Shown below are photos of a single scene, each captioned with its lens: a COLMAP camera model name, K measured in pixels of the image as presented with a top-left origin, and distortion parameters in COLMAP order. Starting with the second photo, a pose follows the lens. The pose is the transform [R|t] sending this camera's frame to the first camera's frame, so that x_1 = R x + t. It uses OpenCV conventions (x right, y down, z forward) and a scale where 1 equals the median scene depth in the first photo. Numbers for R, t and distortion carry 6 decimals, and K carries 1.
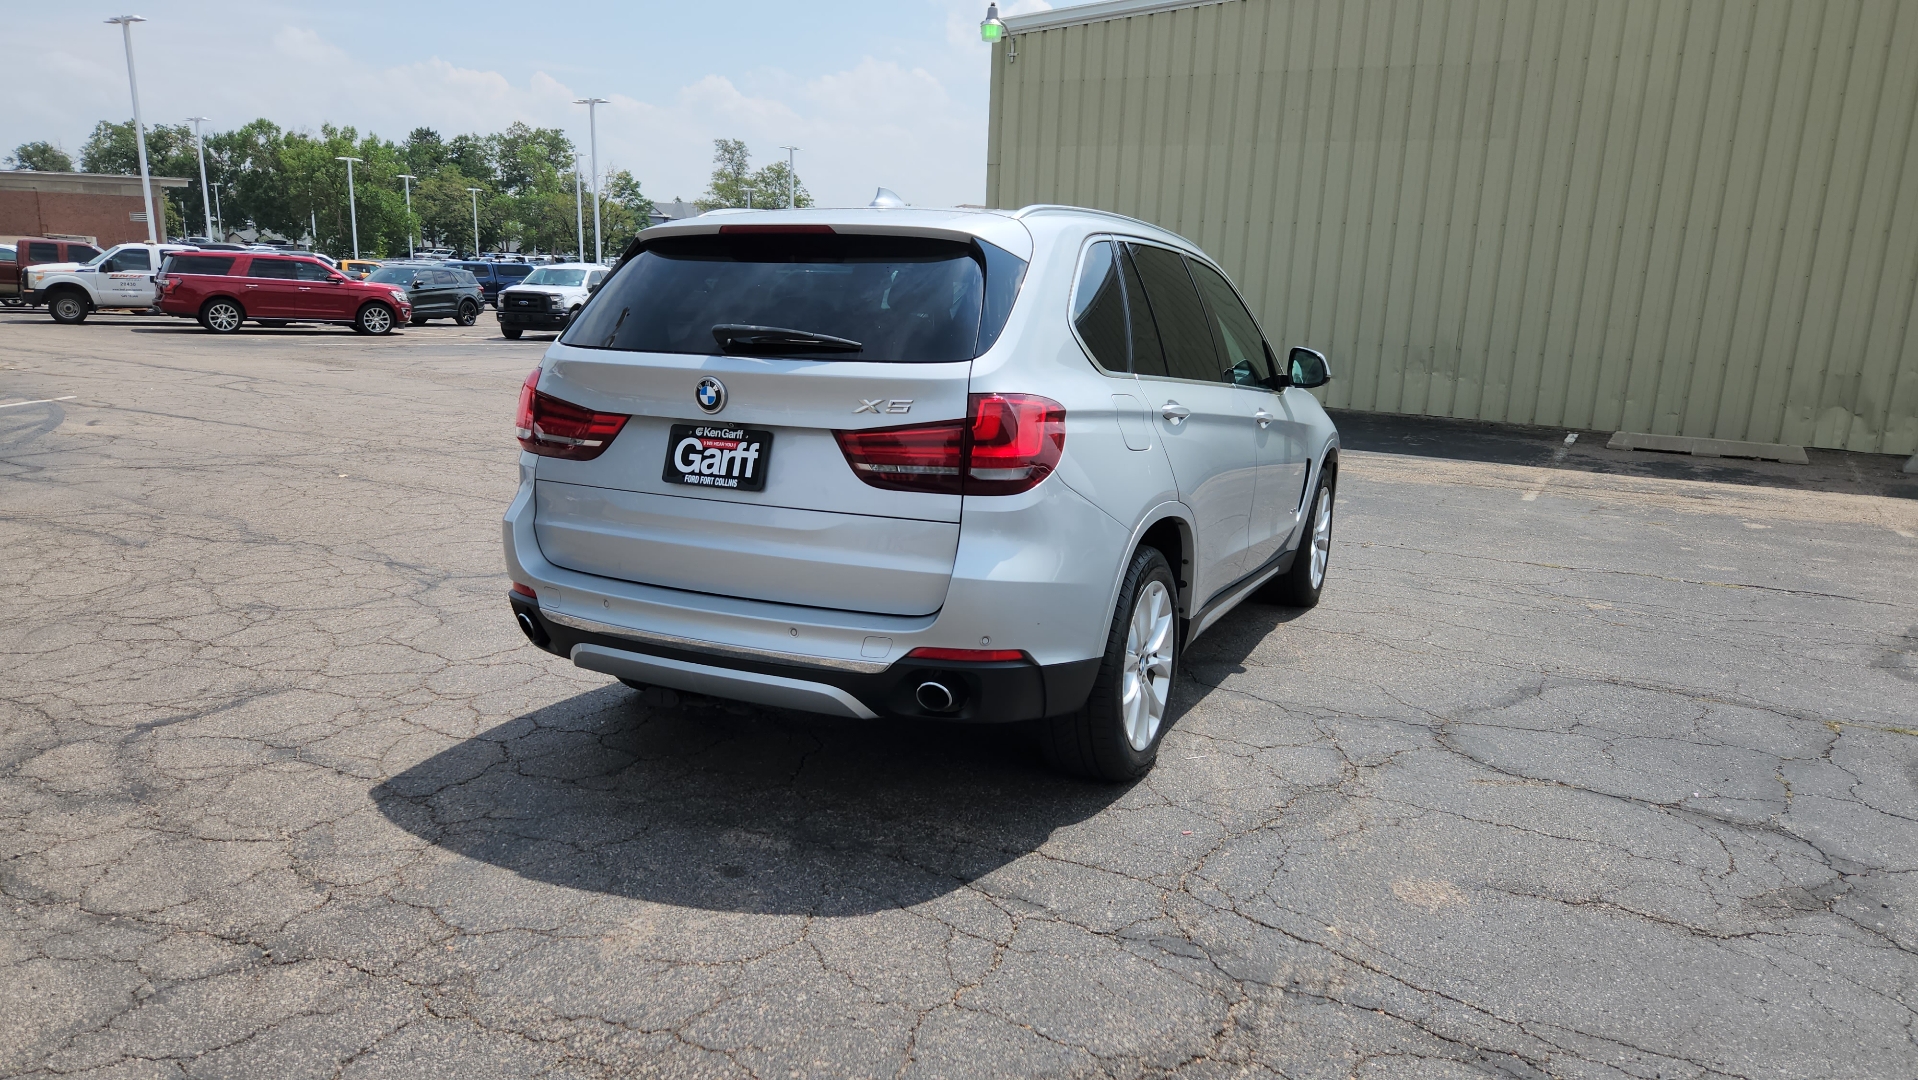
lens RADIAL K [[1280.6, 0, 924.3], [0, 1280.6, 544.1], [0, 0, 1]] dist [0.073464, -0.057920]
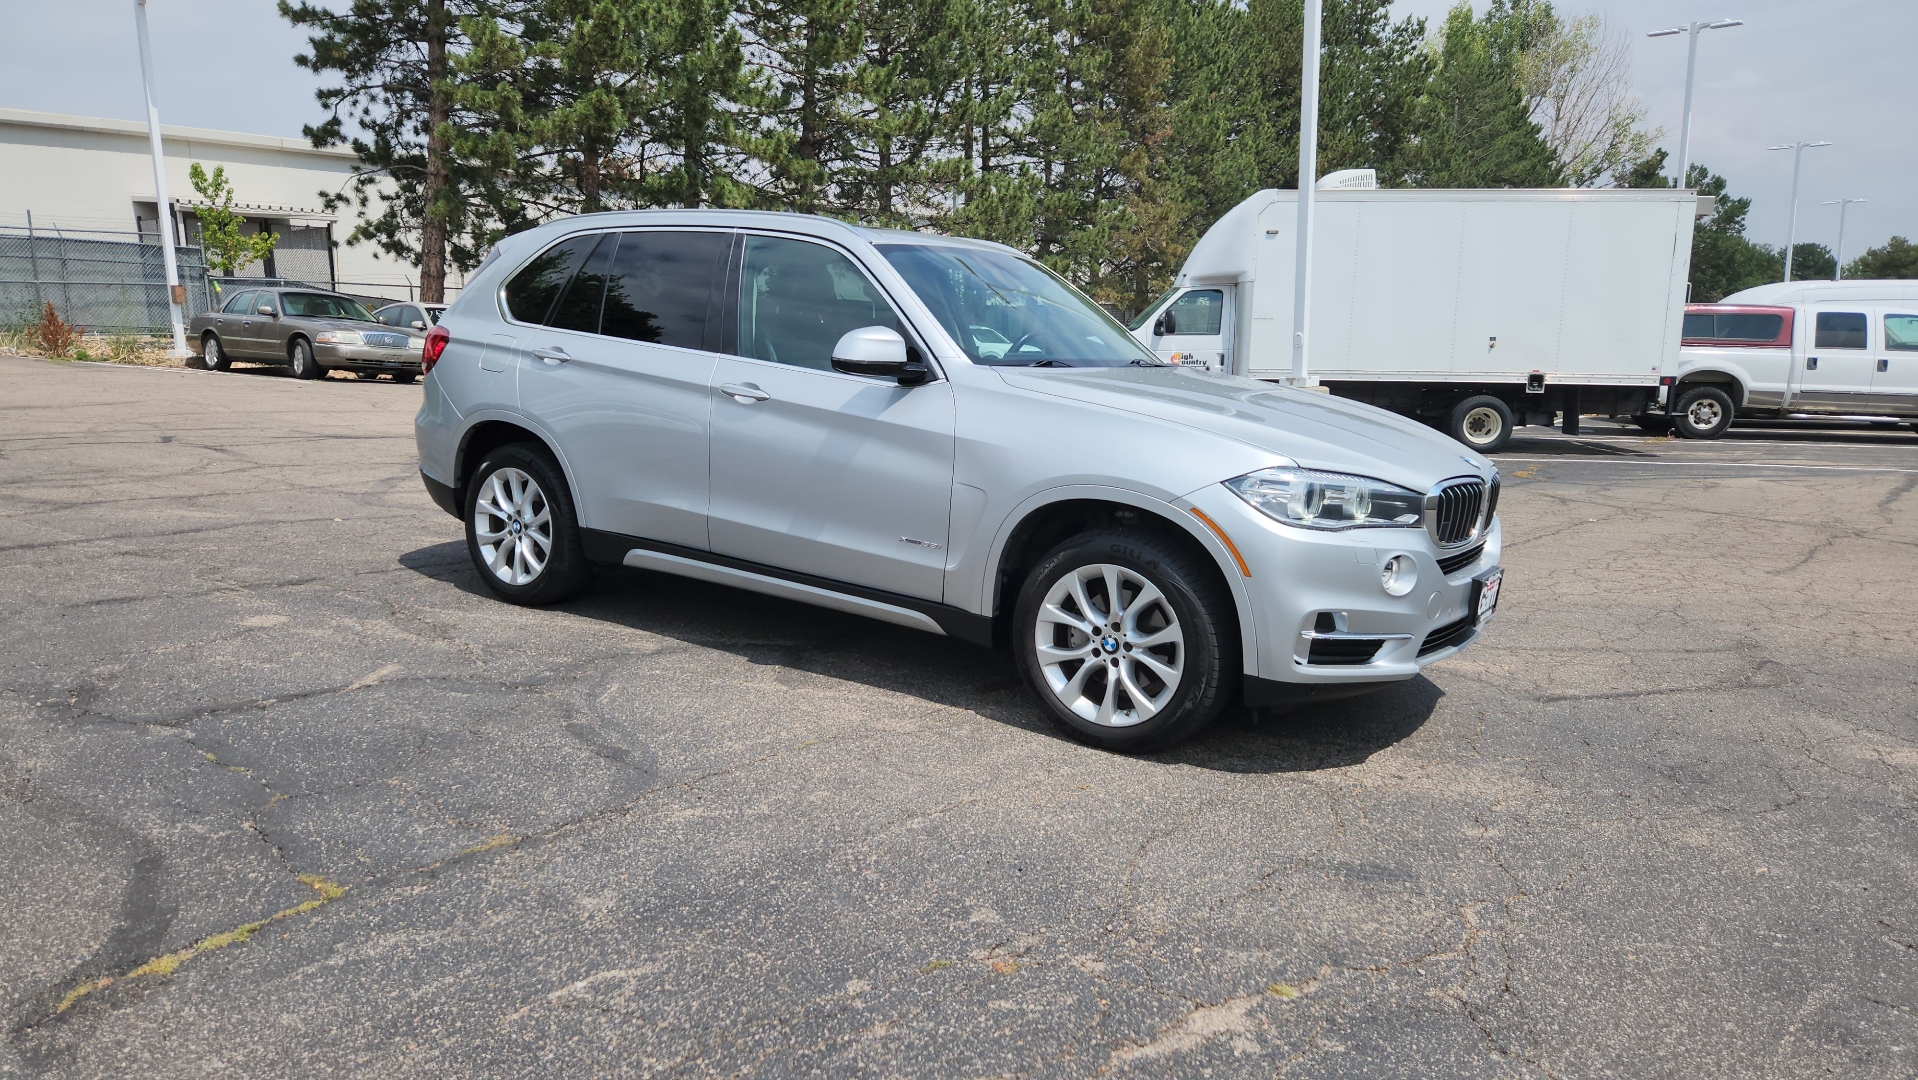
lens RADIAL K [[1280.6, 0, 945.1], [0, 1280.6, 543.1], [0, 0, 1]] dist [0.073464, -0.057920]
pose [[-0.135927, 0.132167, -0.981863, 0.967741], [-0.216727, 0.963091, 0.159643, -0.141573], [0.966723, 0.234496, -0.102266, 1.024291]]
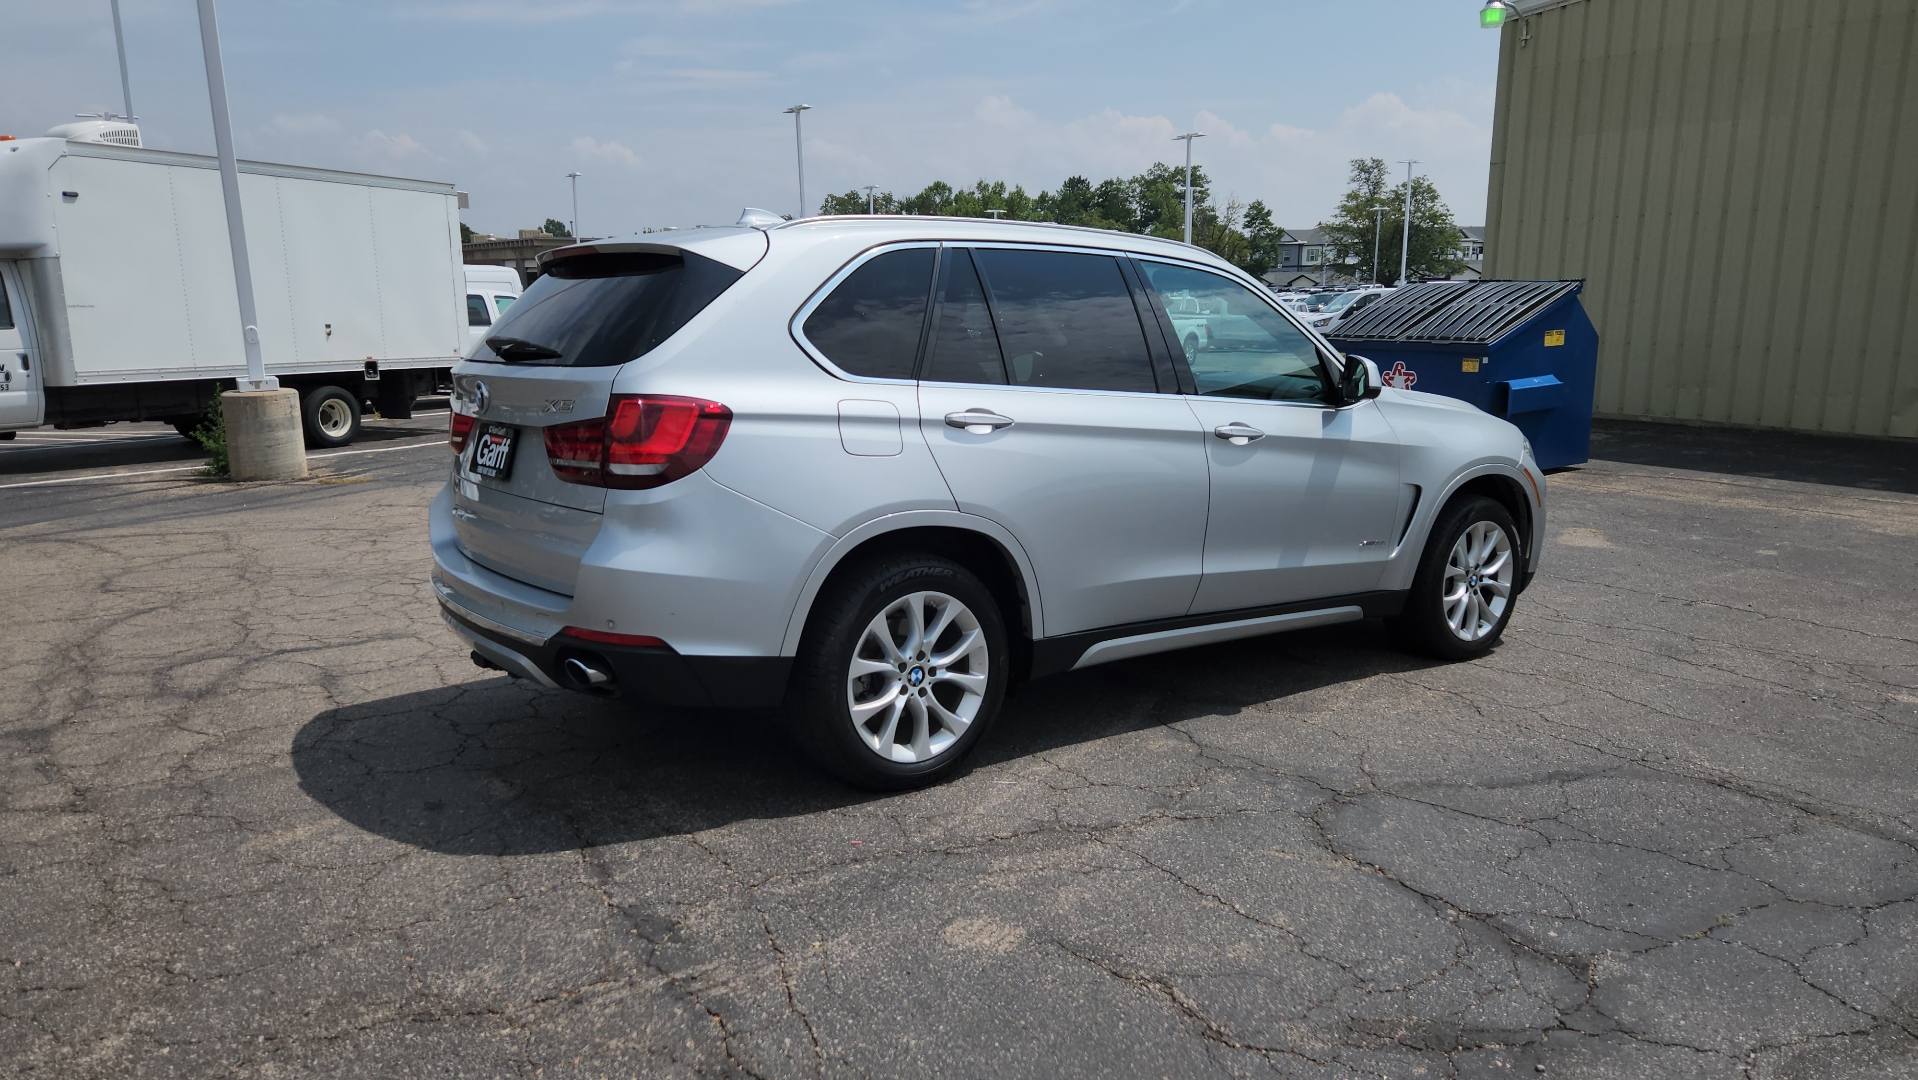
lens RADIAL K [[1280.6, 0, 931.8], [0, 1280.6, 552.6], [0, 0, 1]] dist [0.073464, -0.057920]
pose [[0.887824, 0.054664, -0.456924, 0.394151], [-0.062059, 0.998072, -0.001178, 0.000040], [0.455979, 0.029402, 0.889505, 0.082821]]
